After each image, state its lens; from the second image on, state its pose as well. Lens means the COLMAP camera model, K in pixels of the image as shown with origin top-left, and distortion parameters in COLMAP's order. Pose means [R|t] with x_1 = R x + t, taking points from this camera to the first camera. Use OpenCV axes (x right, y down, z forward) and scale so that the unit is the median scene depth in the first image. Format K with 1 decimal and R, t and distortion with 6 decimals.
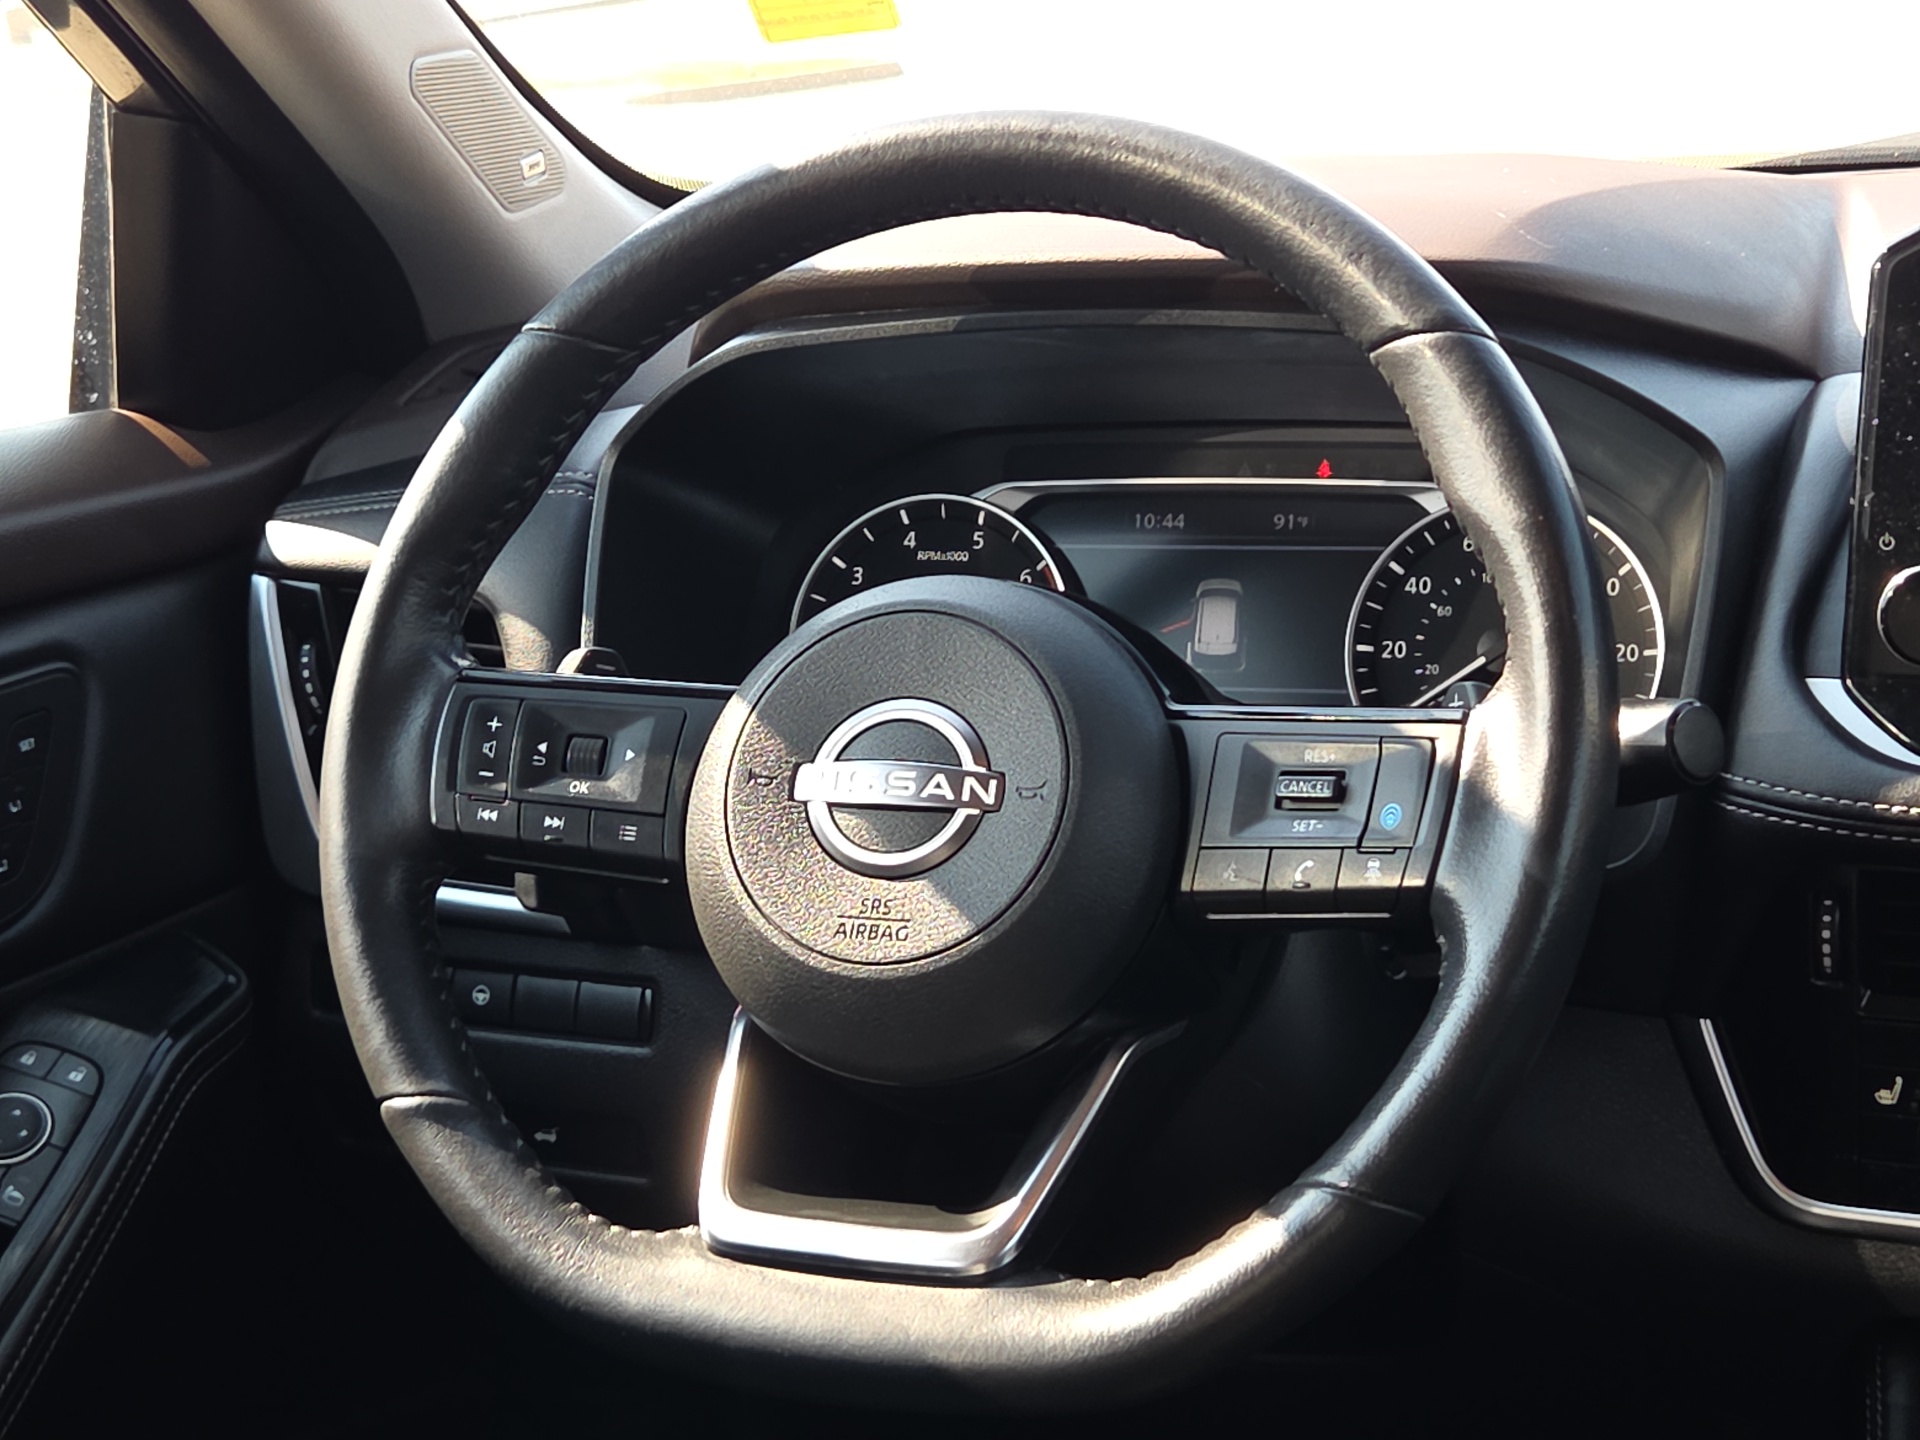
lens RADIAL K [[3449.7, 0, 941.4], [0, 3449.7, 694.5], [0, 0, 1]] dist [0.013567, 0.000000]
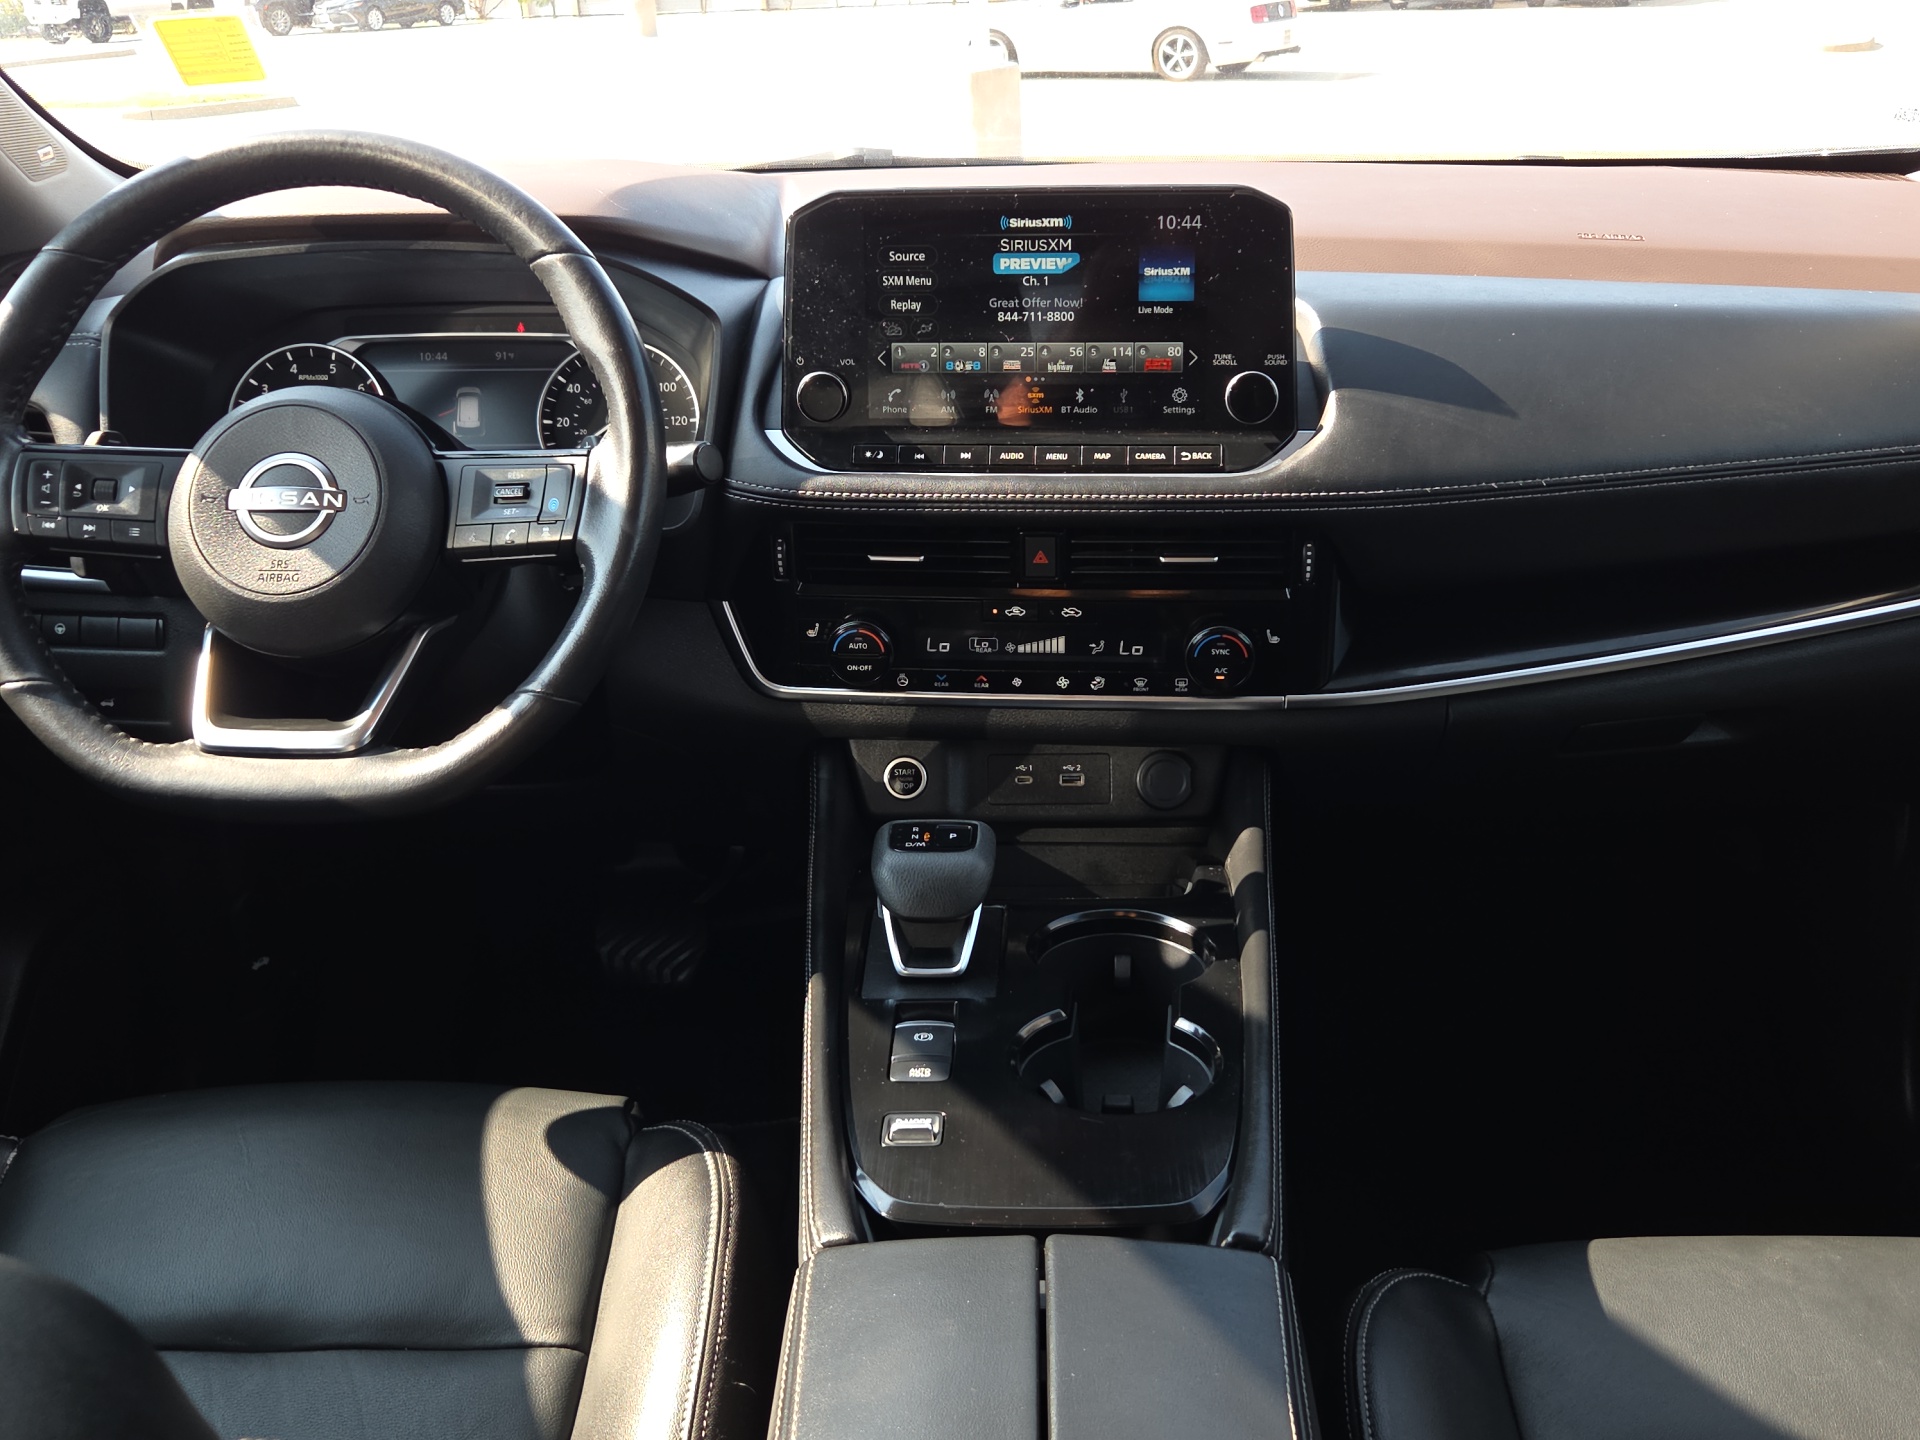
lens RADIAL K [[1803.1, 0, 977.4], [0, 1803.1, 707.1], [0, 0, 1]] dist [0.002317, 0.000000]
pose [[0.945286, -0.075075, 0.317488, 0.020719], [0.030201, 0.989121, 0.143974, 0.007653], [-0.324843, -0.126508, 0.937269, -0.053671]]
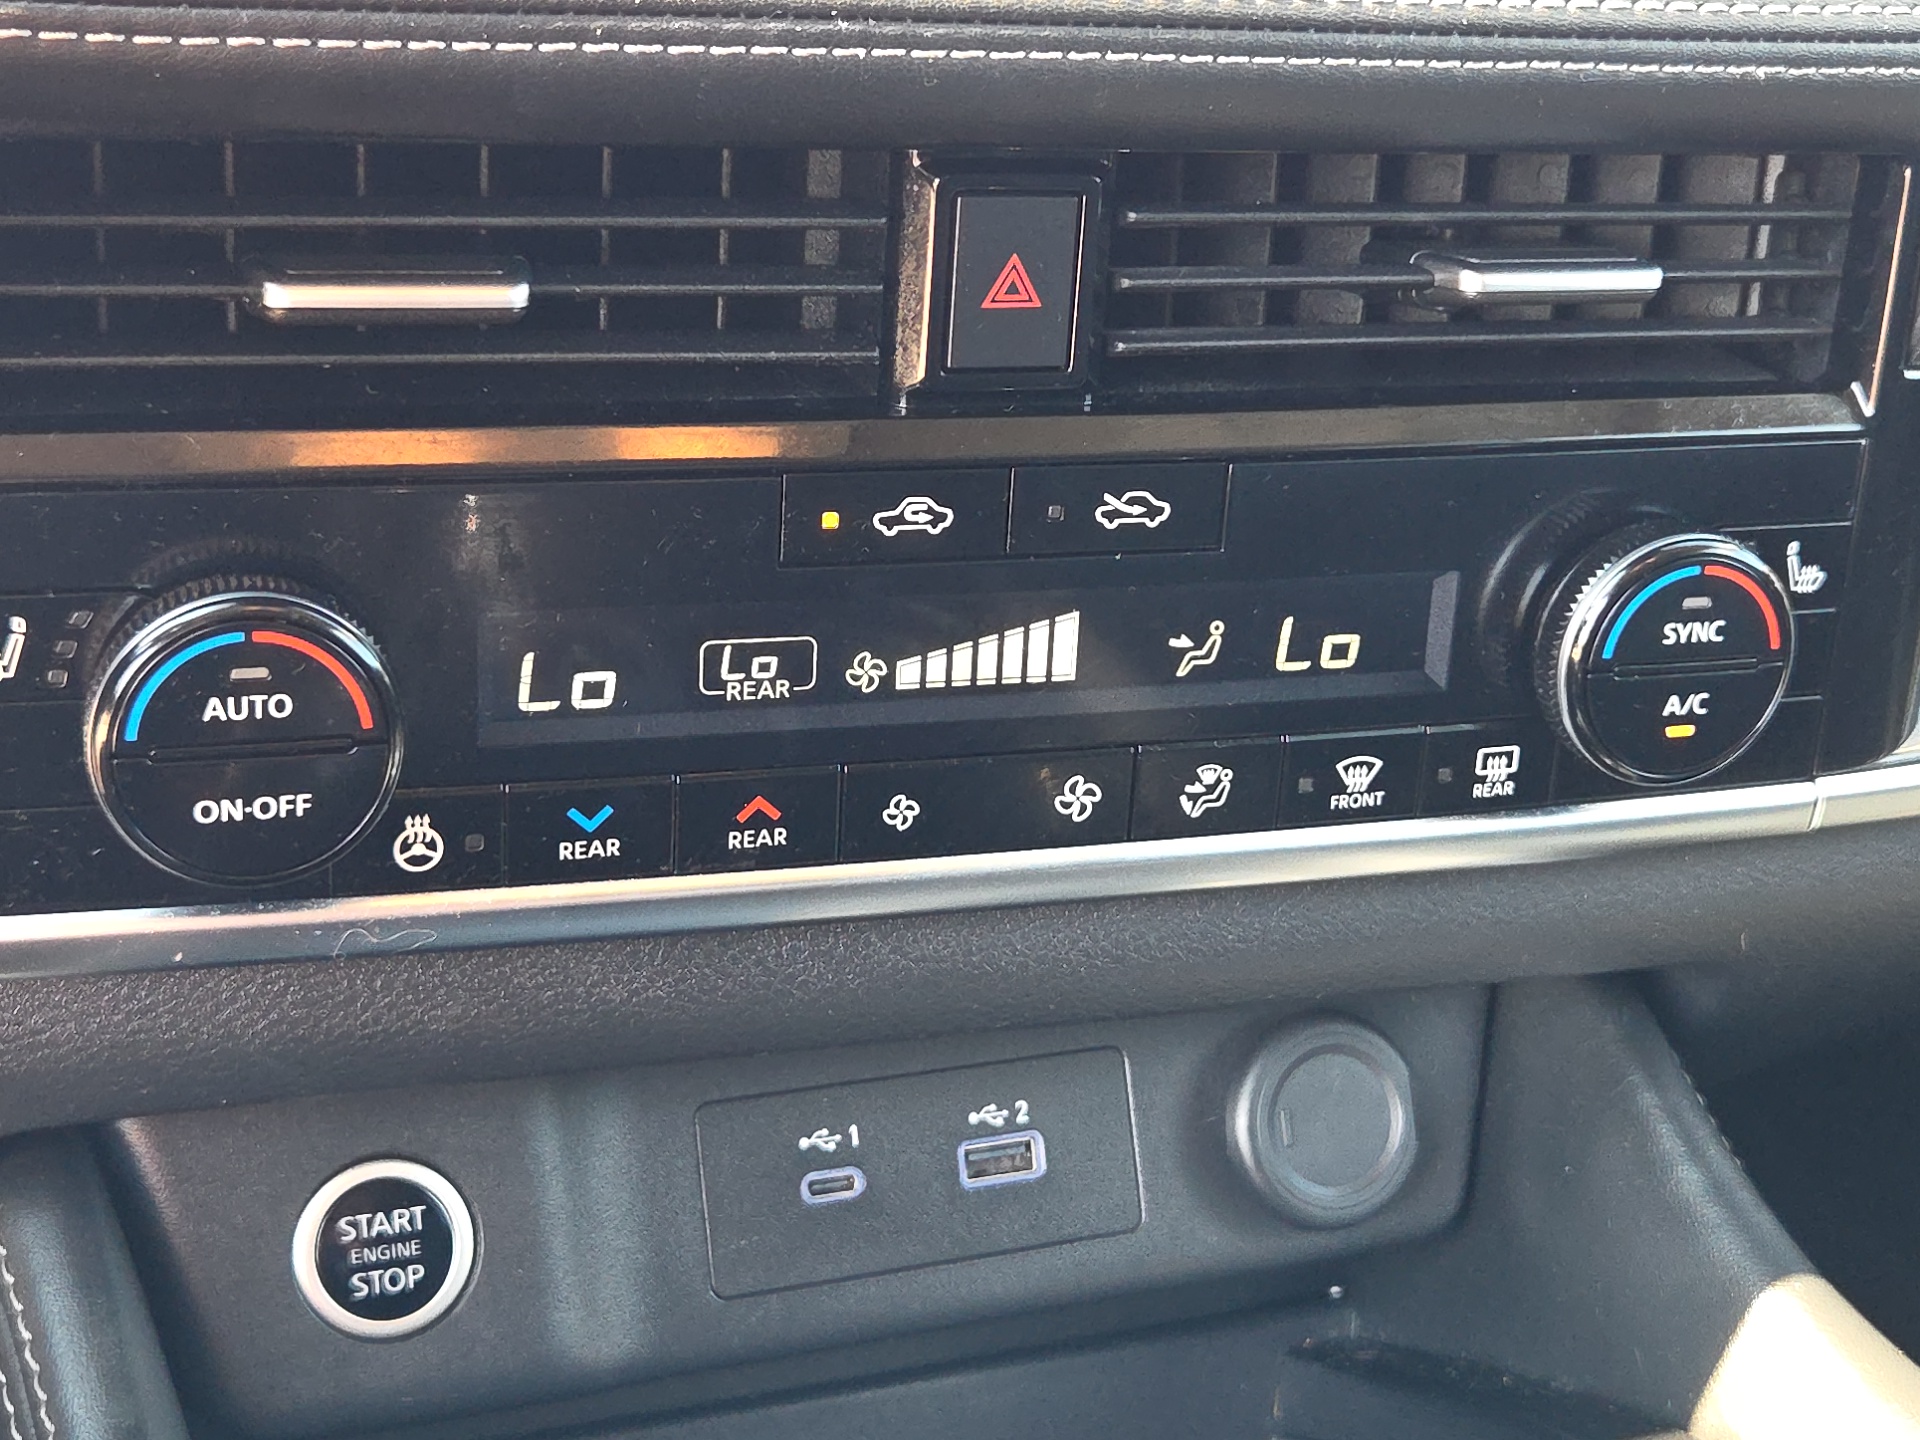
lens RADIAL K [[2840.3, 0, 975.8], [0, 2840.3, 708.2], [0, 0, 1]] dist [0.030345, 0.000000]
pose [[0.722899, -0.125247, 0.679507, 0.117059], [0.049420, 0.990288, 0.129954, 0.081638], [-0.689184, -0.060362, 0.722068, 0.656352]]
